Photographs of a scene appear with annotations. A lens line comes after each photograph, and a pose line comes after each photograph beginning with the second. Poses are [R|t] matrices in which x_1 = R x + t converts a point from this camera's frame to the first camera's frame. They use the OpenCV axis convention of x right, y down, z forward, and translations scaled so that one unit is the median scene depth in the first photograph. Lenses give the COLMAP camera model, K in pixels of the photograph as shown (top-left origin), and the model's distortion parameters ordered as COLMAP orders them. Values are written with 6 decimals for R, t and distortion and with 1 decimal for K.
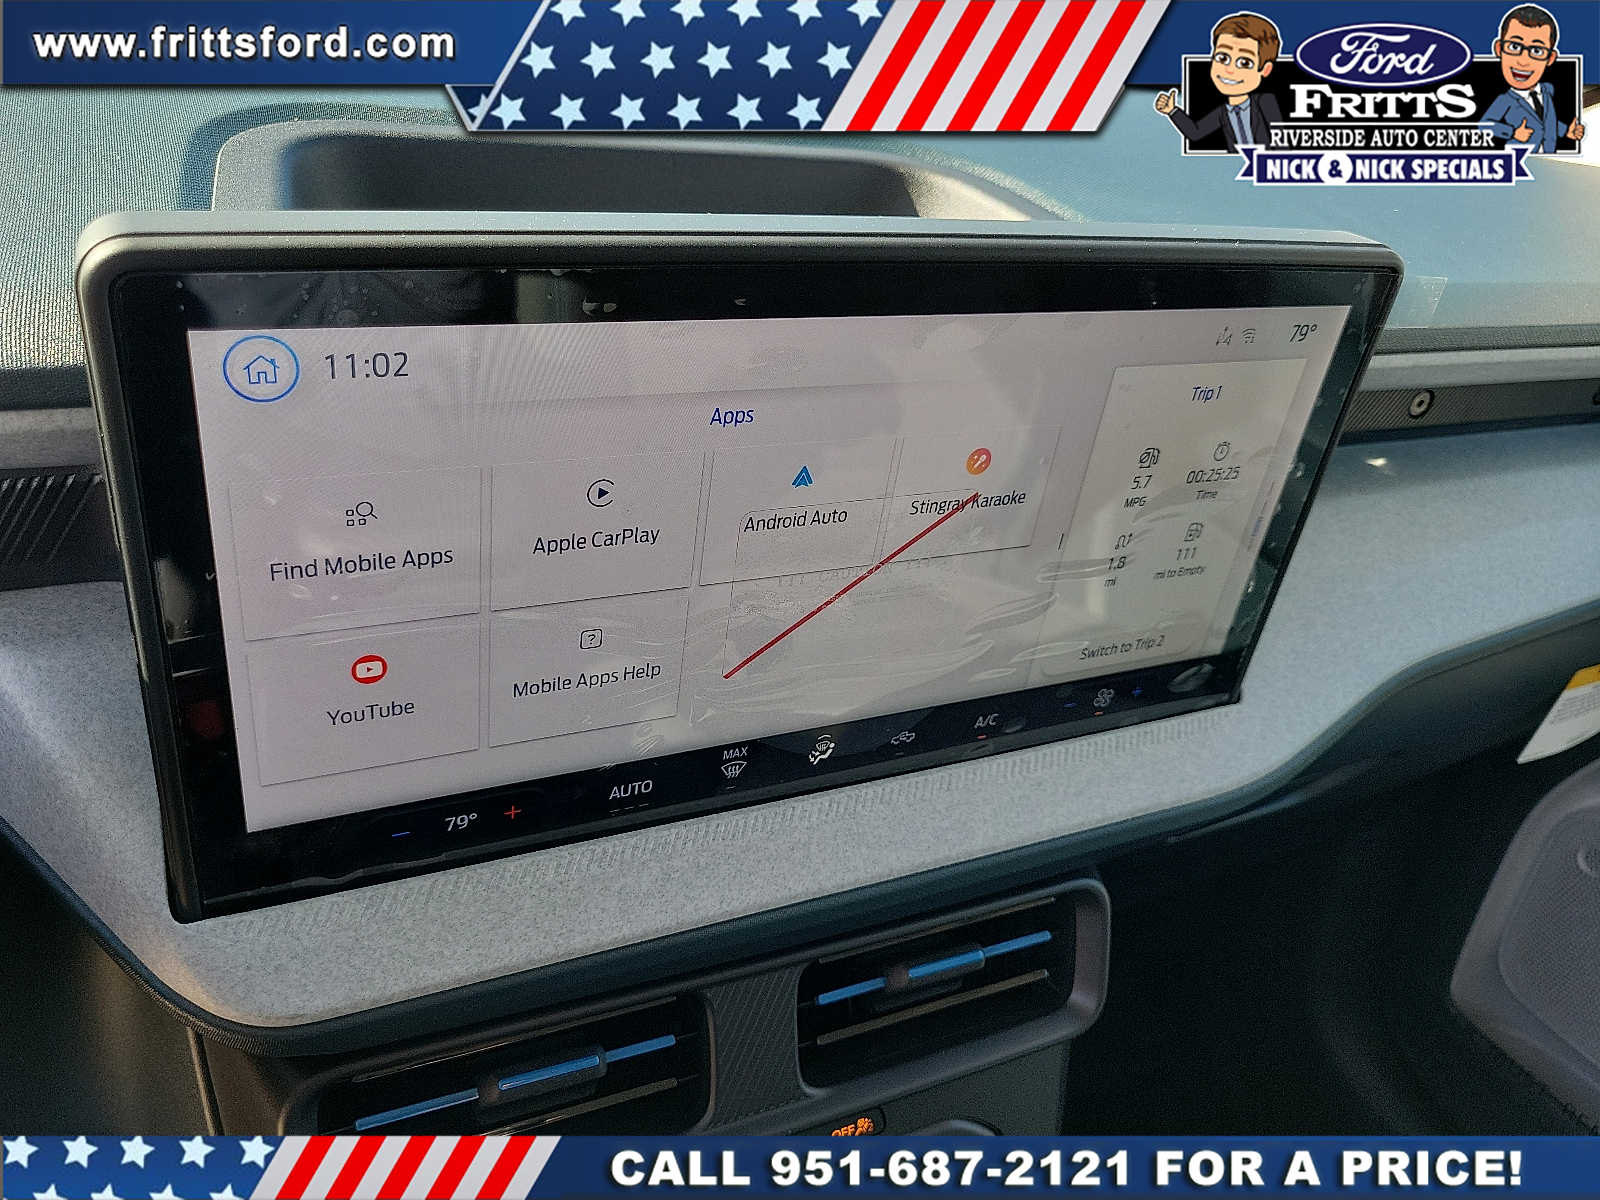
lens RADIAL K [[1180.7, 0, 789.5], [0, 1180.7, 615.3], [0, 0, 1]] dist [0.004247, -0.002186]
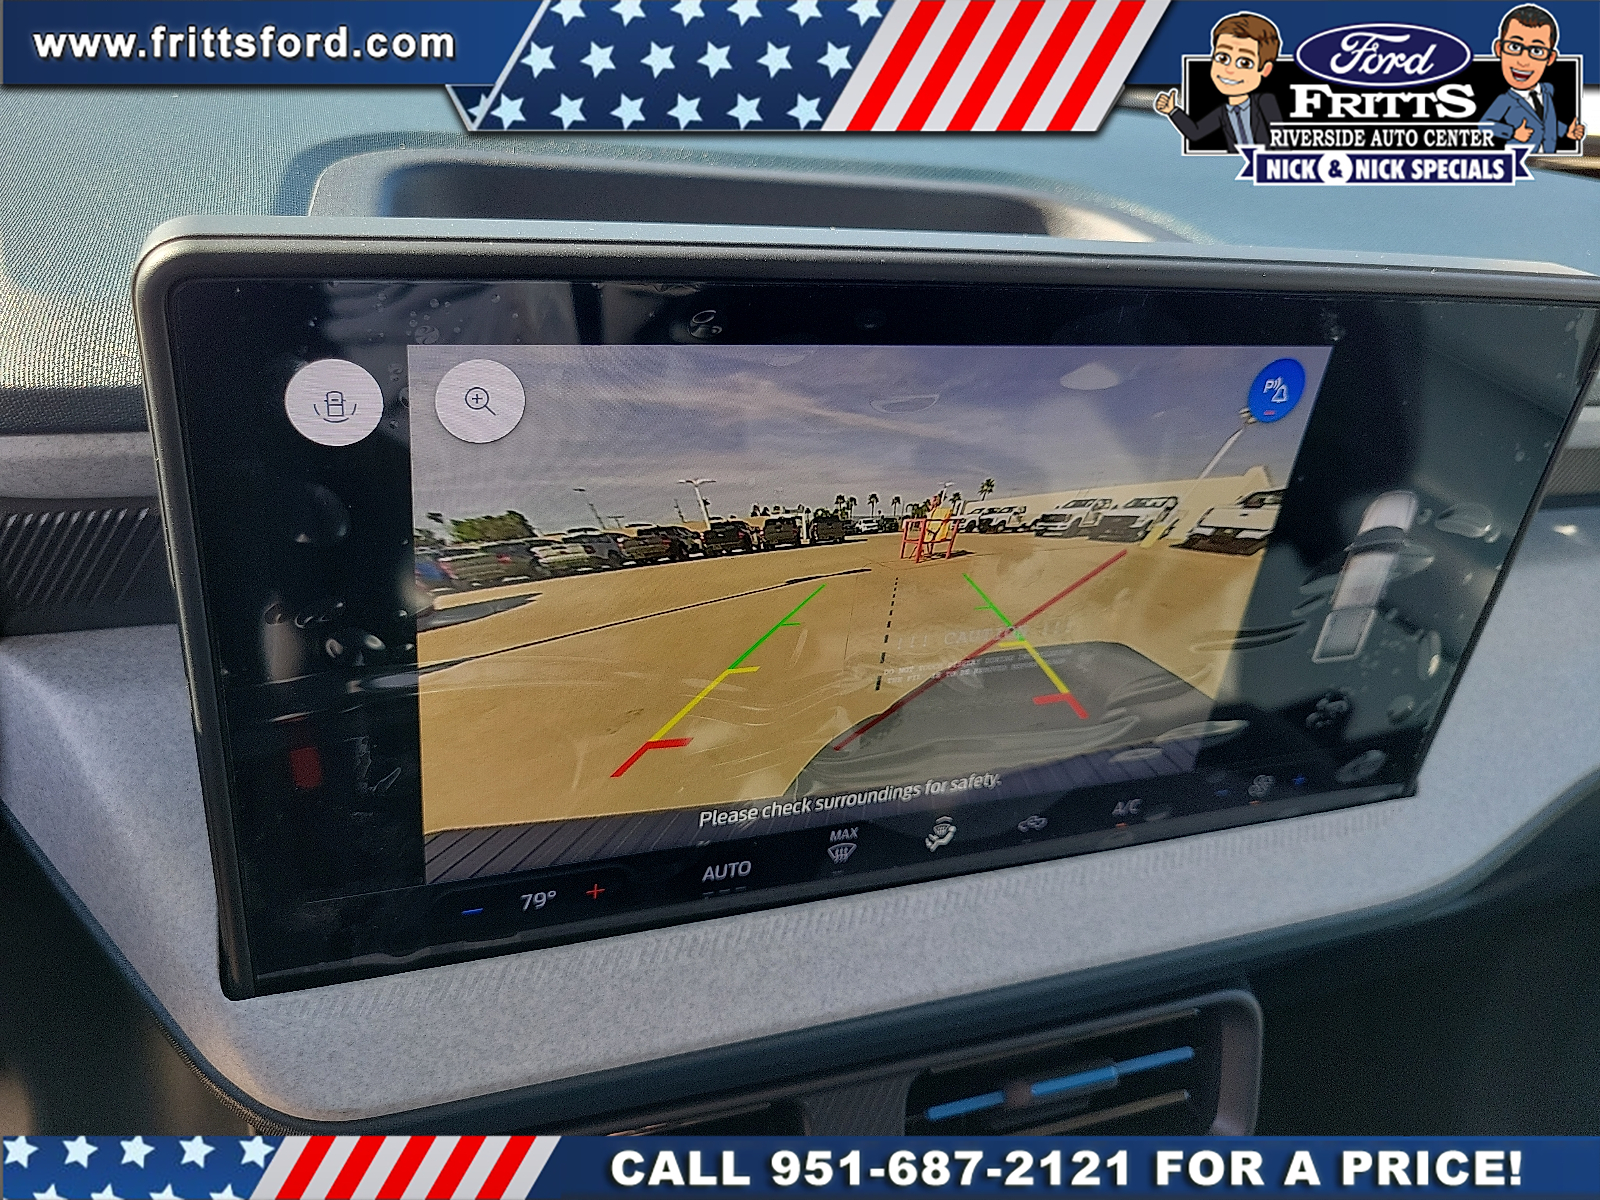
lens RADIAL K [[1180.7, 0, 789.5], [0, 1180.7, 615.3], [0, 0, 1]] dist [0.004247, -0.002186]
pose [[0.995503, 0.024898, -0.091404, -0.009855], [-0.029879, 0.998118, -0.053545, 0.000611], [0.089899, 0.056035, 0.994373, 0.104773]]
